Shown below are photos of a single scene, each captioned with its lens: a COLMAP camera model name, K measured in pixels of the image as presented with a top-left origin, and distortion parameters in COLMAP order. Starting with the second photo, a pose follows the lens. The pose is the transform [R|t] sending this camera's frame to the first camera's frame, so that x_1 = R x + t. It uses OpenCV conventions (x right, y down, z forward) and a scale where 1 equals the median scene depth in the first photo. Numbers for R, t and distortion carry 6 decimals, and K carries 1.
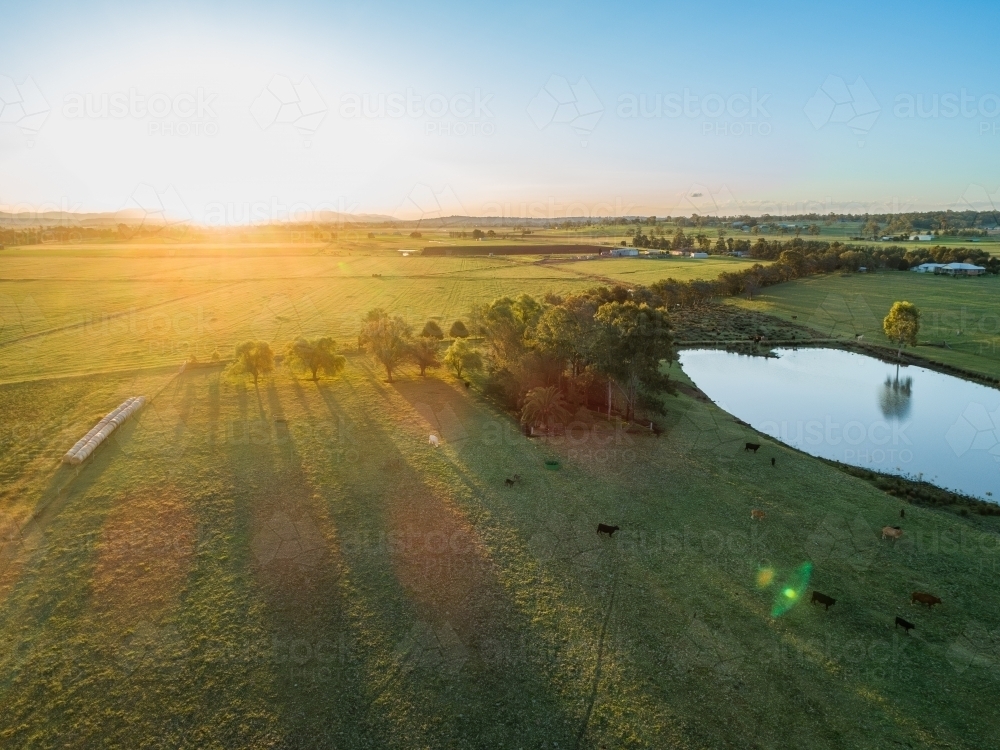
lens RADIAL K [[759.2, 0, 499.6], [0, 759.2, 374.4], [0, 0, 1]] dist [-0.007306, -0.000943]
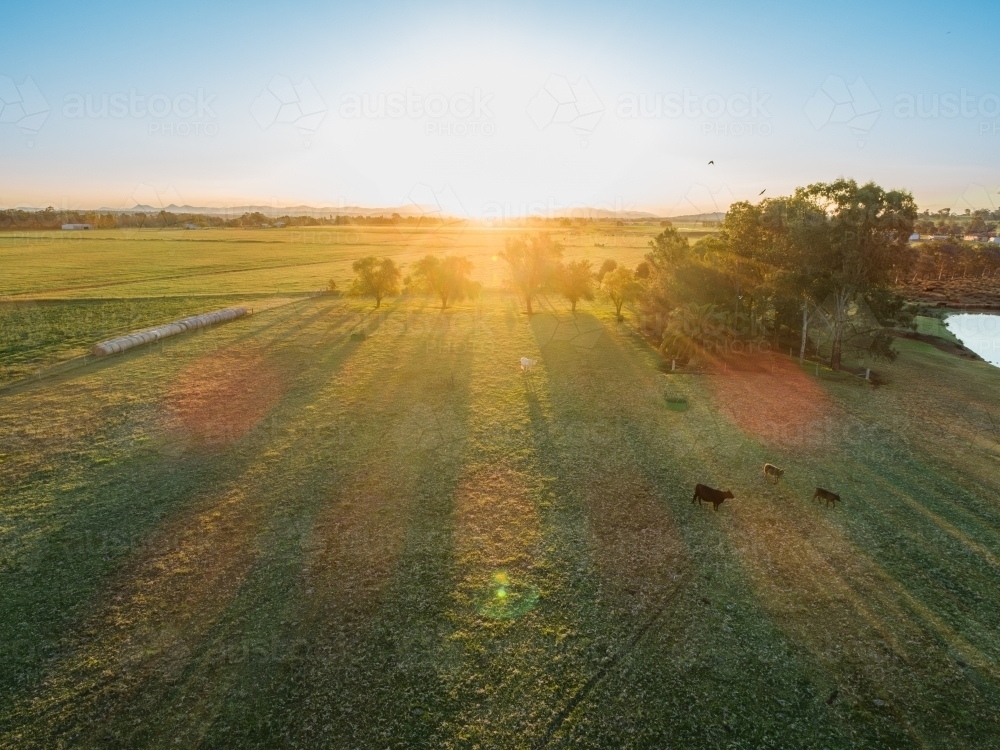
lens RADIAL K [[759.2, 0, 499.9], [0, 759.2, 376.5], [0, 0, 1]] dist [-0.007306, -0.000943]
pose [[0.945938, 0.075579, -0.315419, 0.138315], [-0.073631, 0.997121, 0.018106, 0.103481], [0.315879, 0.006098, 0.948780, 0.379085]]
